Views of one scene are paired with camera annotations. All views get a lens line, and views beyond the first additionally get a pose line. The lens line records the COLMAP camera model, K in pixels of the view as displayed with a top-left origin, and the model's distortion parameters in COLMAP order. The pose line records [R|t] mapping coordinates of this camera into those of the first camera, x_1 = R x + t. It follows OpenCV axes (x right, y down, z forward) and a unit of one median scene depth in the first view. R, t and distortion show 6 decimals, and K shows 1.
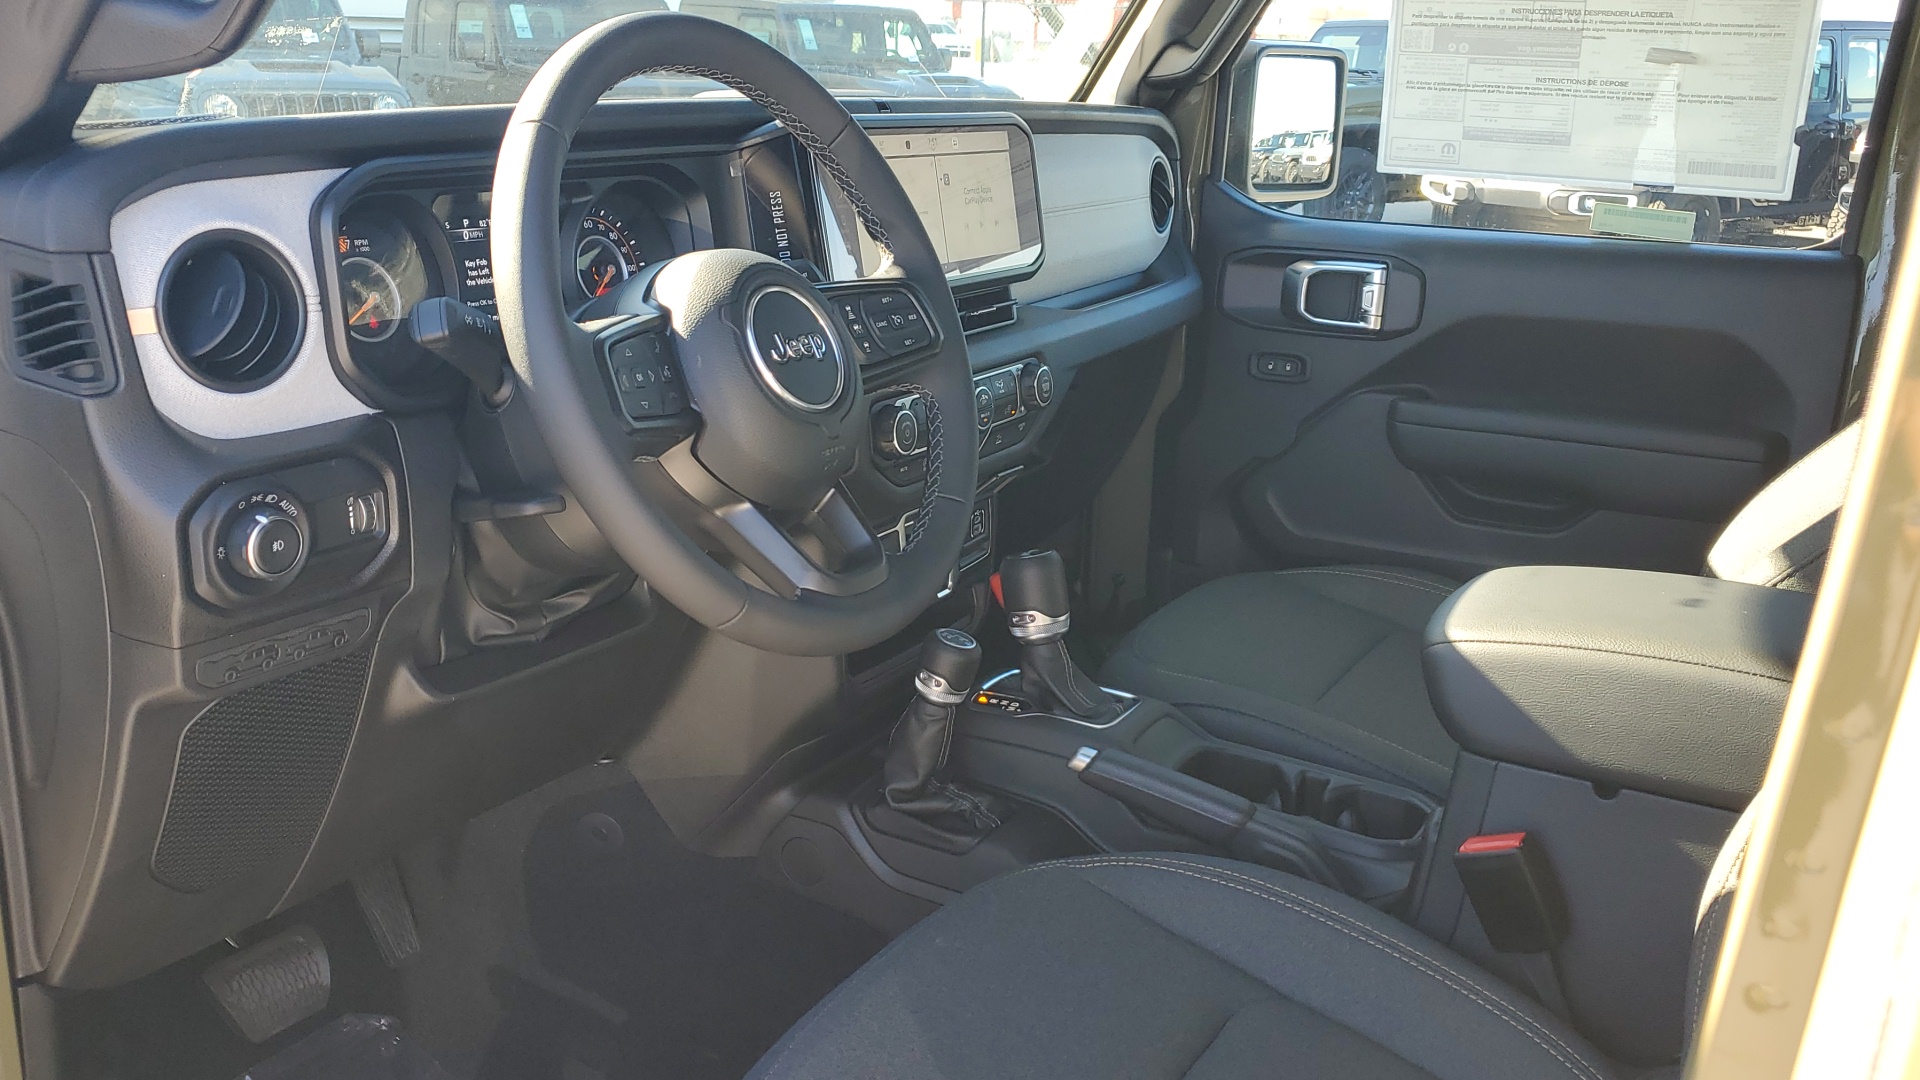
lens RADIAL K [[1662.1, 0, 940.7], [0, 1662.1, 549.7], [0, 0, 1]] dist [0.104592, -0.214852]
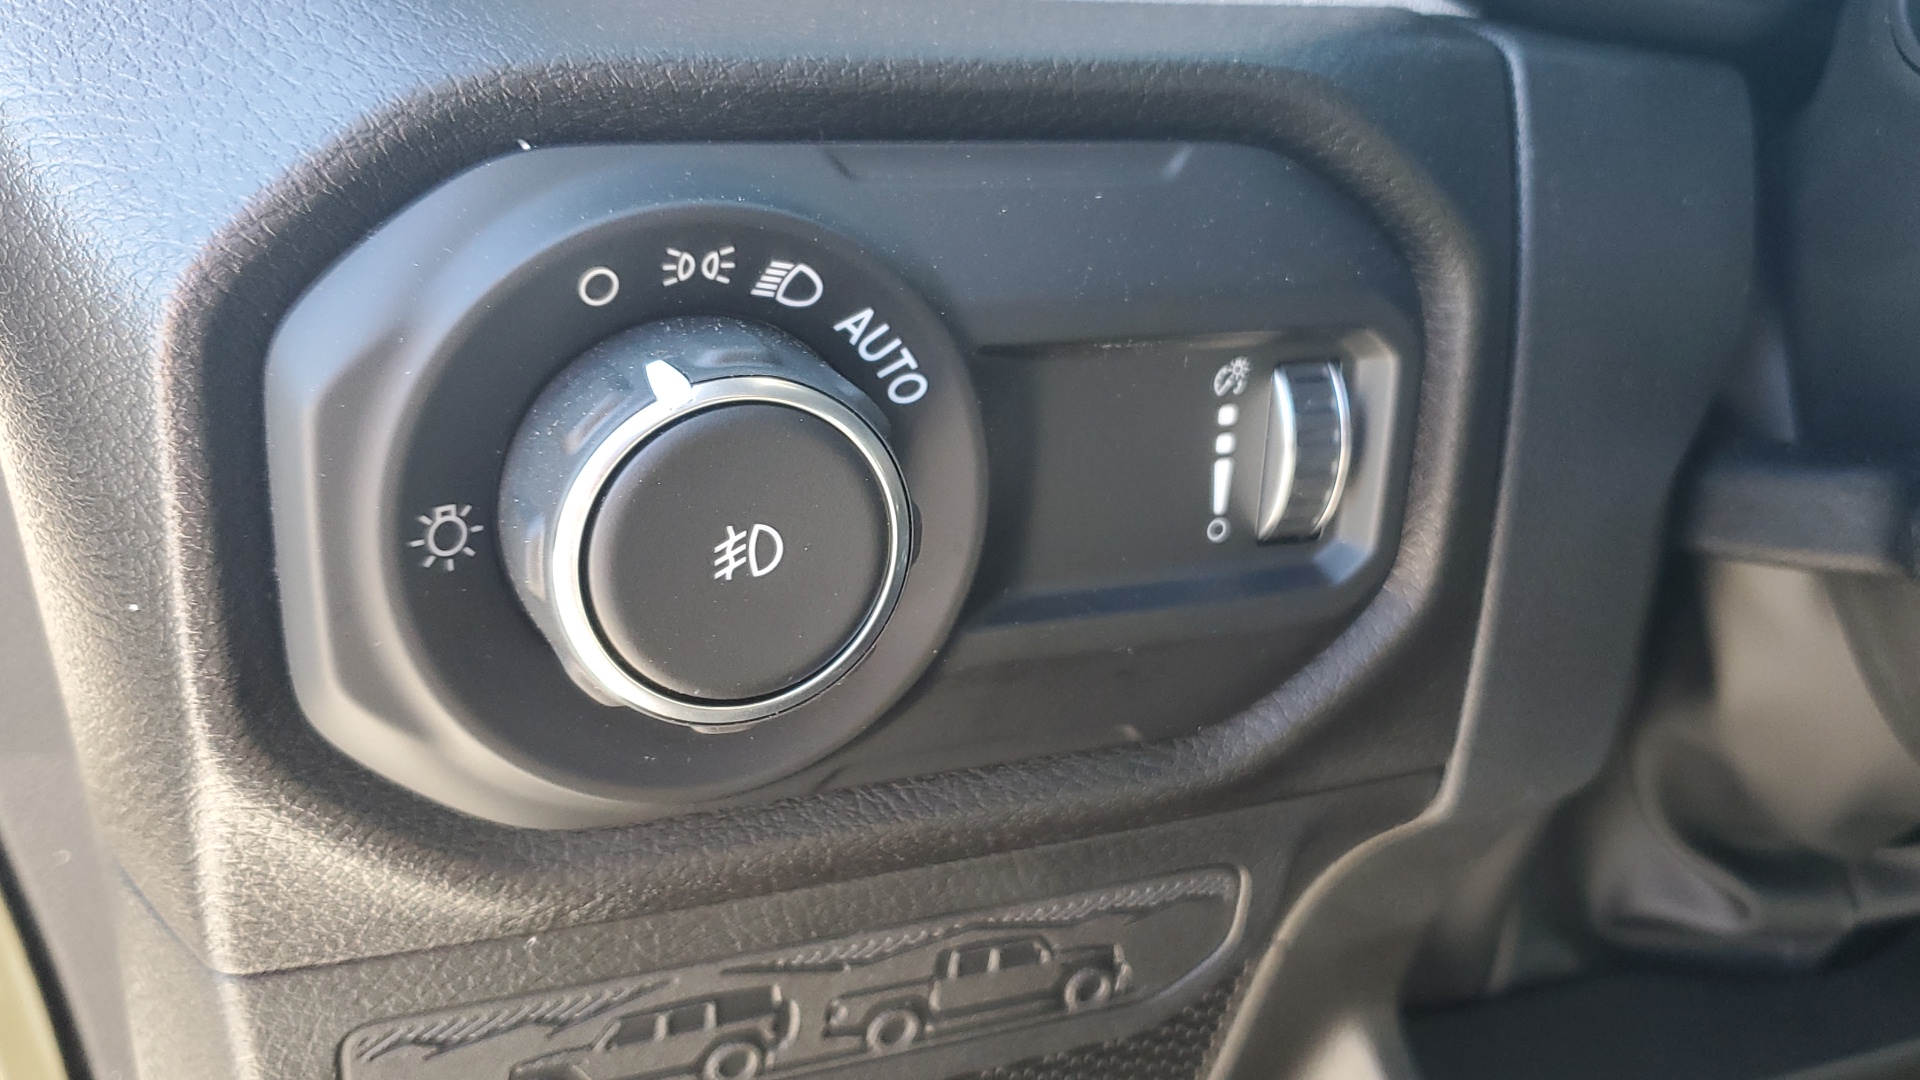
lens RADIAL K [[1586.9, 0, 958.4], [0, 1586.9, 574.7], [0, 0, 1]] dist [0.075032, -0.194774]
pose [[0.806310, 0.198319, -0.557255, -0.267701], [-0.175798, 0.979893, 0.094363, -0.018090], [0.564765, 0.021879, 0.824962, 0.824851]]
